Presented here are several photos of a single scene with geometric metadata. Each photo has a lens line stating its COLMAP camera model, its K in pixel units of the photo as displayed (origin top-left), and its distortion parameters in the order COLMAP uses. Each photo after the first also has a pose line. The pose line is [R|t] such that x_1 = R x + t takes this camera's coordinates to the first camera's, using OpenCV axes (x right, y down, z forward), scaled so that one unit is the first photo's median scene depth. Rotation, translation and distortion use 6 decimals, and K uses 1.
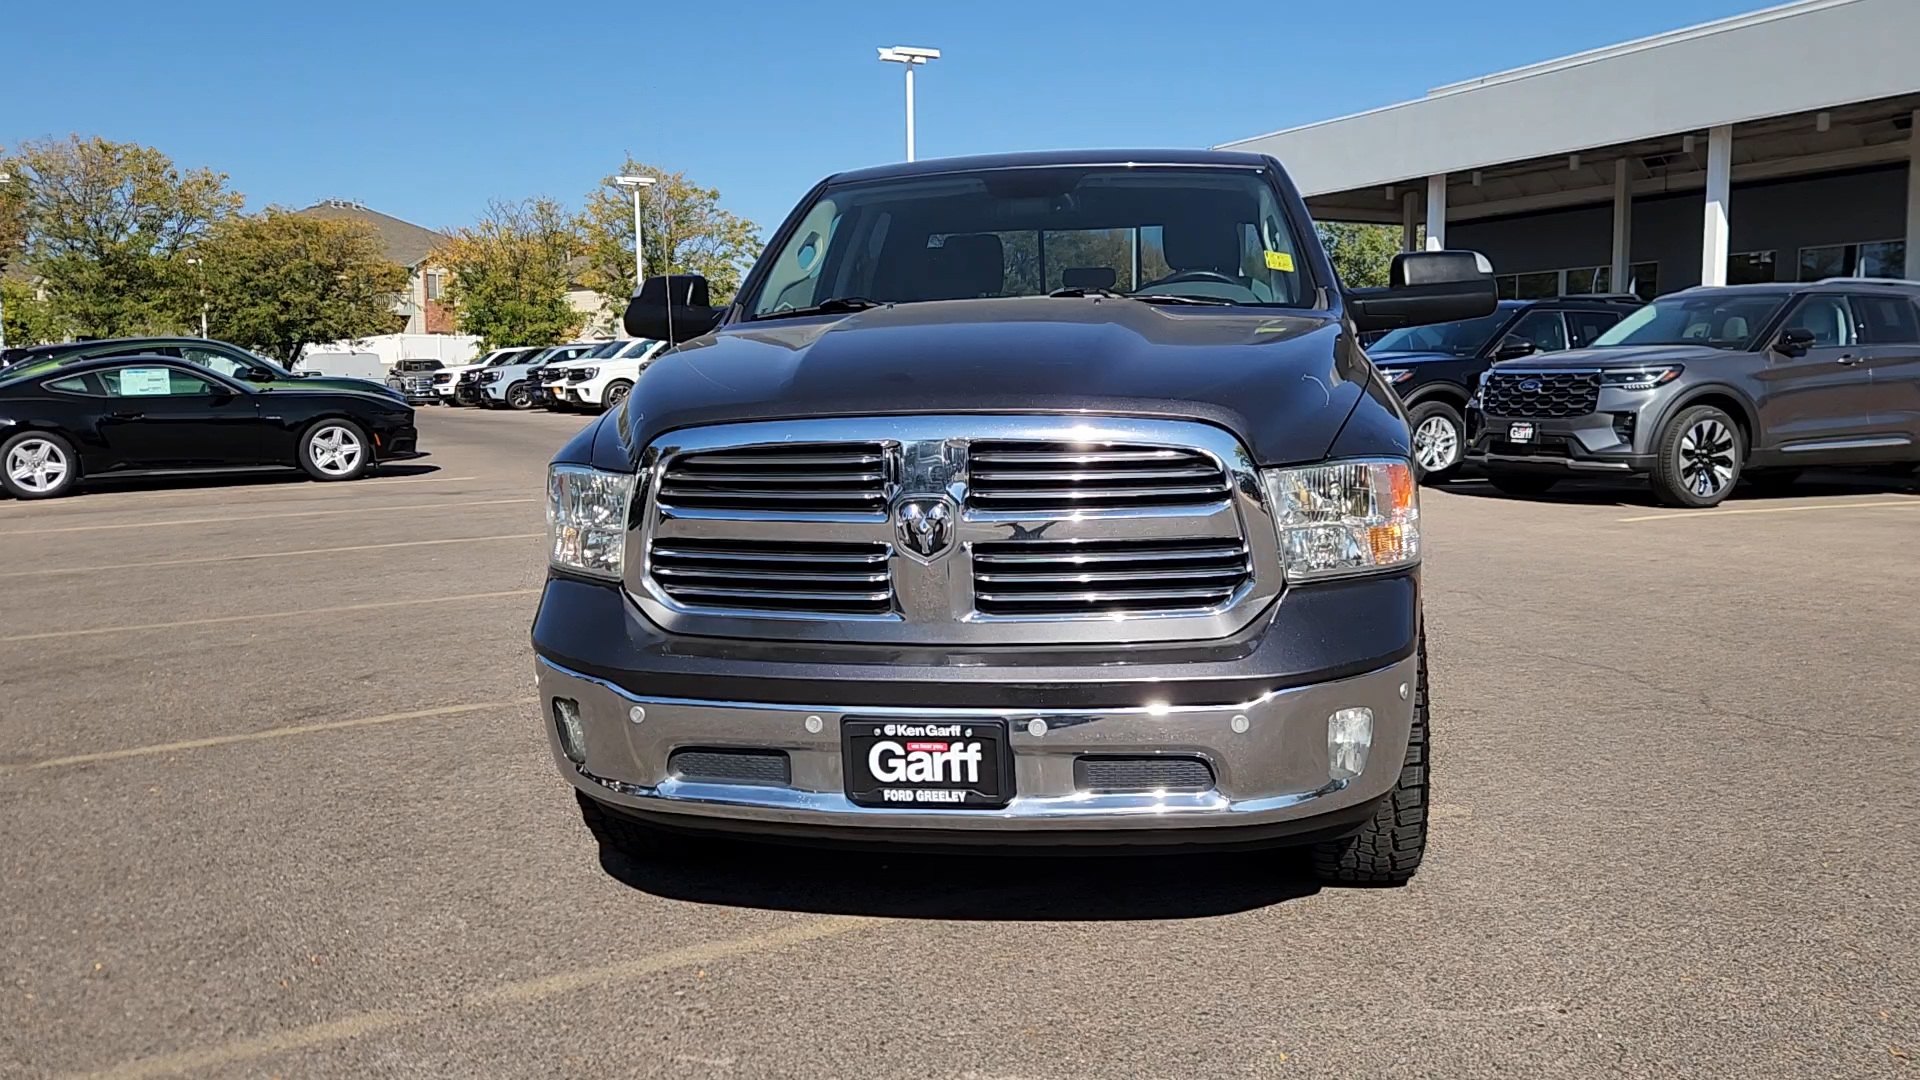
lens RADIAL K [[1617.1, 0, 955.1], [0, 1617.1, 533.0], [0, 0, 1]] dist [0.032484, -0.018867]
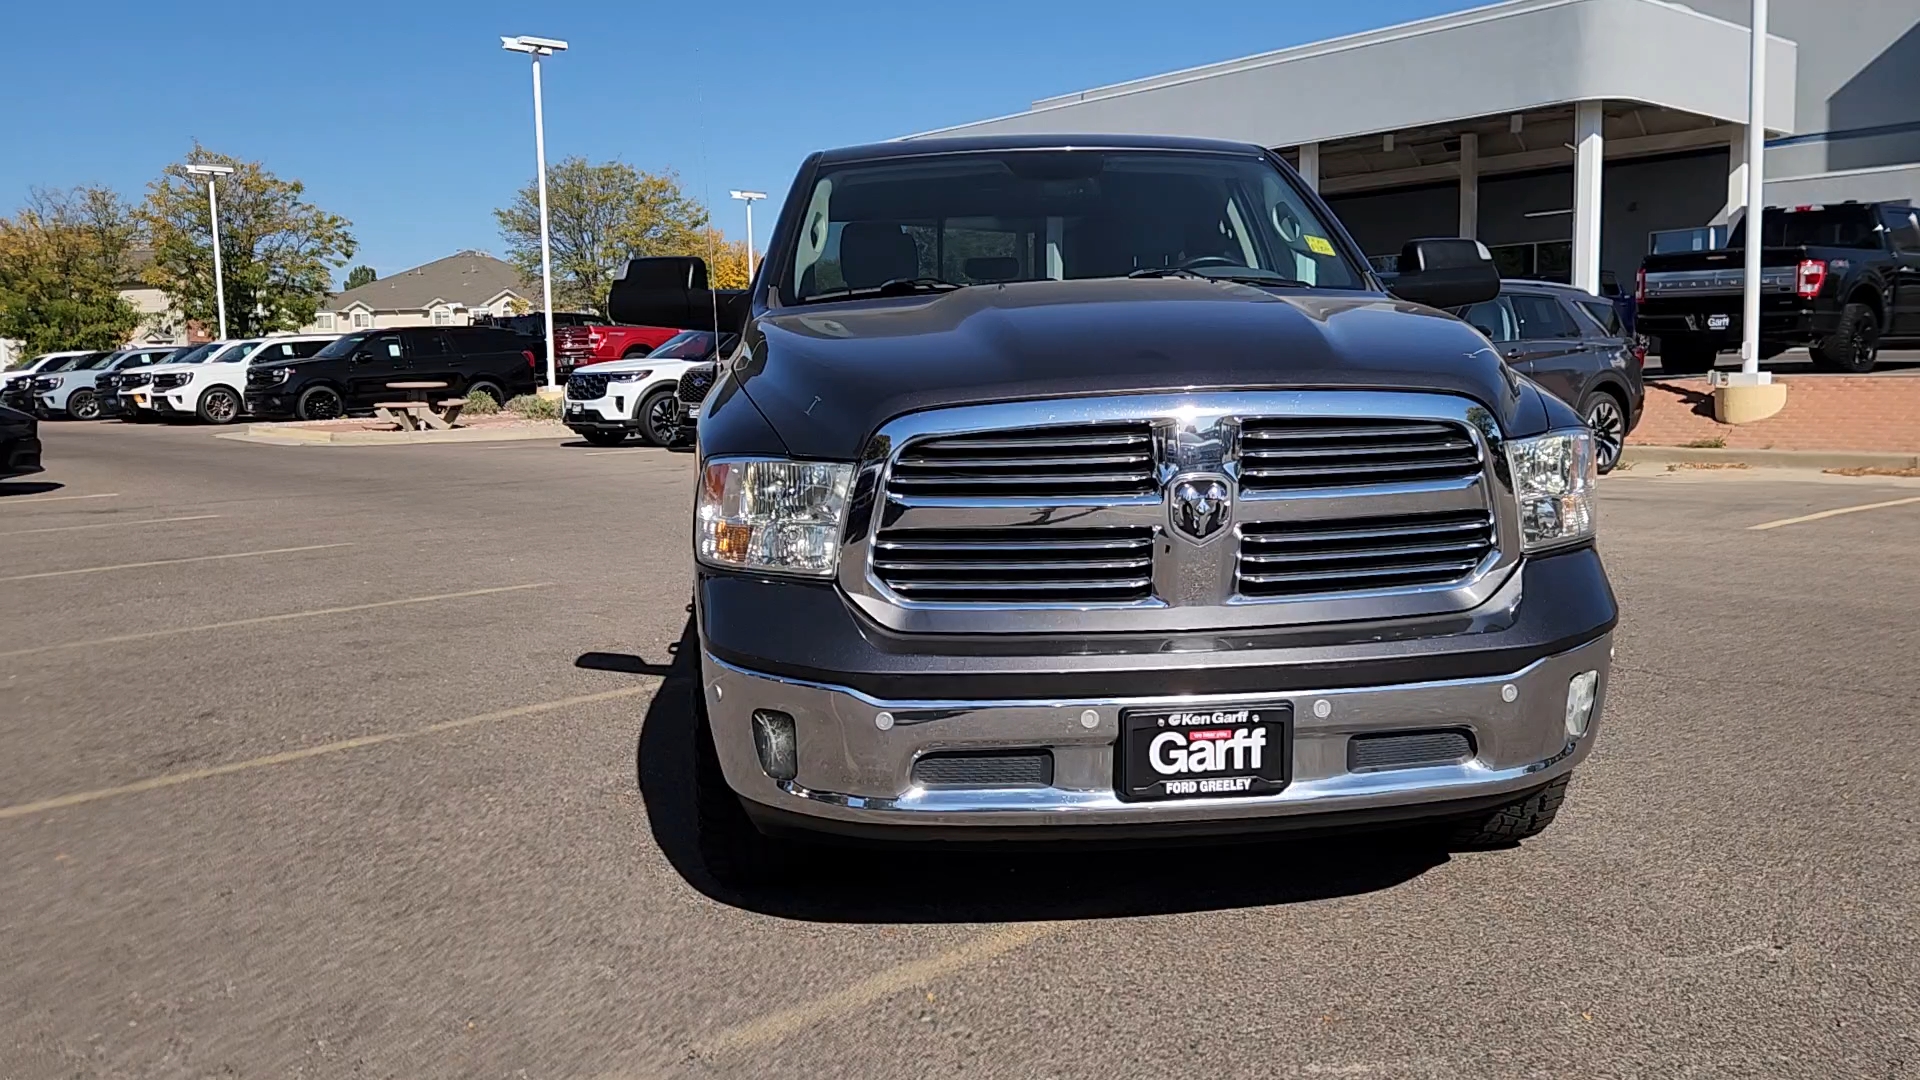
lens RADIAL K [[1617.1, 0, 954.6], [0, 1617.1, 526.9], [0, 0, 1]] dist [0.032484, -0.018867]
pose [[0.968911, -0.031767, 0.245361, -0.341031], [0.033184, 0.999448, -0.001640, 0.003779], [-0.245174, 0.009731, 0.969430, 0.084823]]
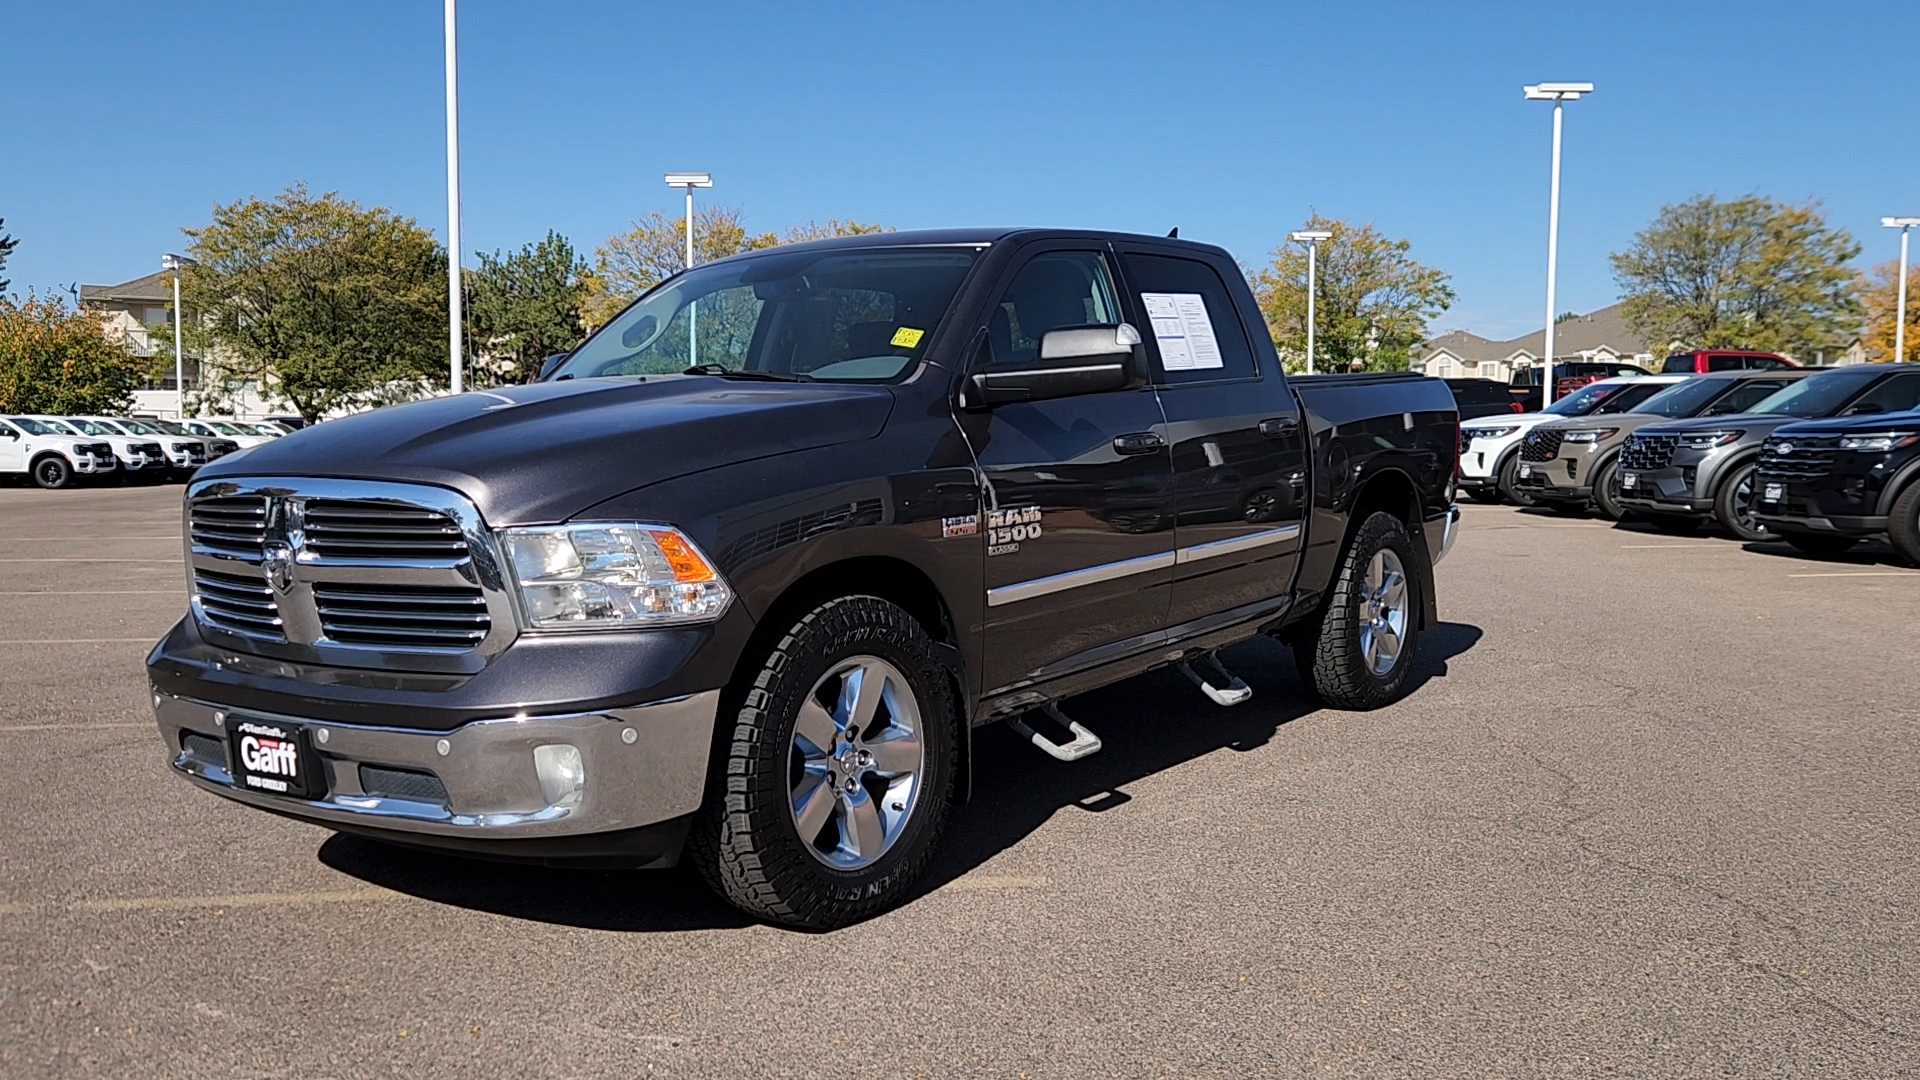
lens RADIAL K [[1617.1, 0, 948.7], [0, 1617.1, 532.2], [0, 0, 1]] dist [0.032484, -0.018867]
pose [[0.896098, 0.035997, -0.442394, 0.851666], [-0.050207, 0.998529, -0.020448, -0.026094], [0.441008, 0.040535, 0.896587, 0.090857]]
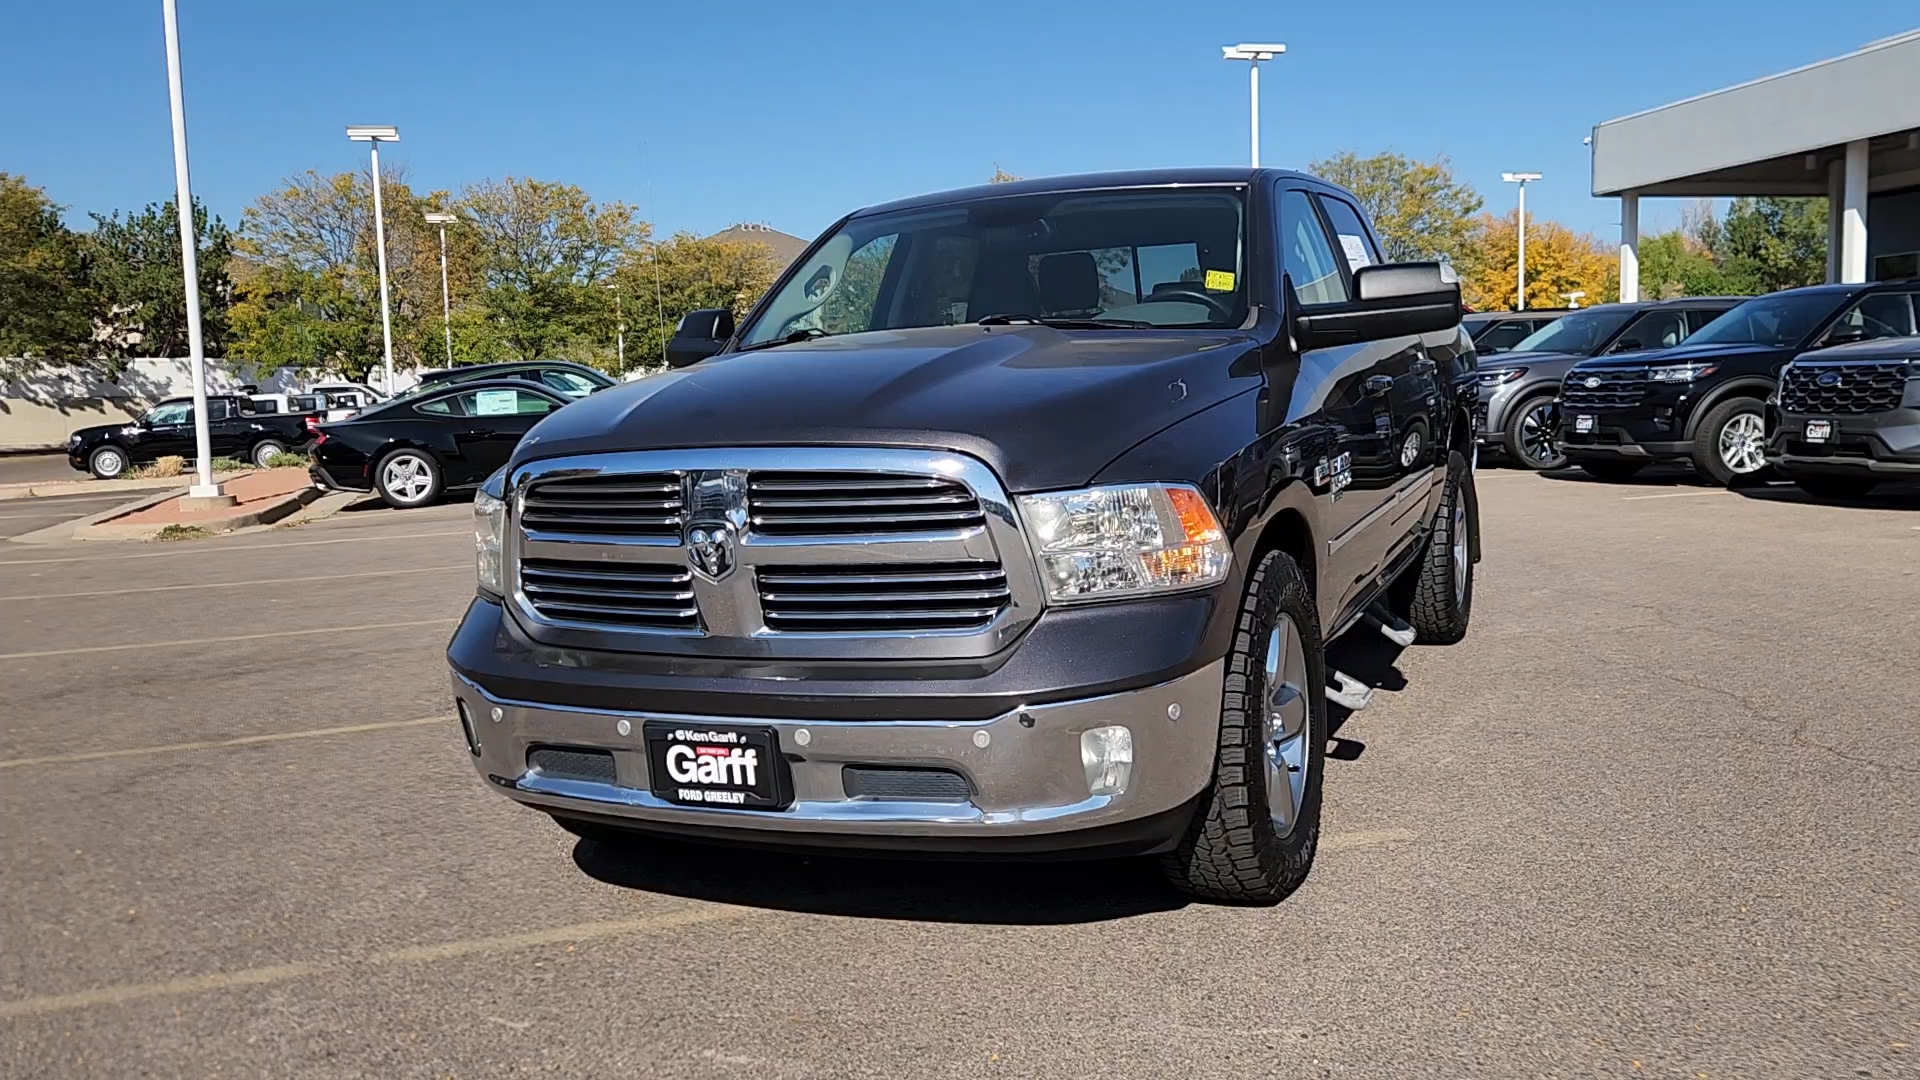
lens RADIAL K [[1617.1, 0, 956.2], [0, 1617.1, 531.3], [0, 0, 1]] dist [0.032484, -0.018867]
pose [[0.970654, 0.000091, -0.240481, 0.346813], [-0.000537, 0.999998, -0.001790, -0.012522], [0.240481, 0.001867, 0.970652, -0.018627]]
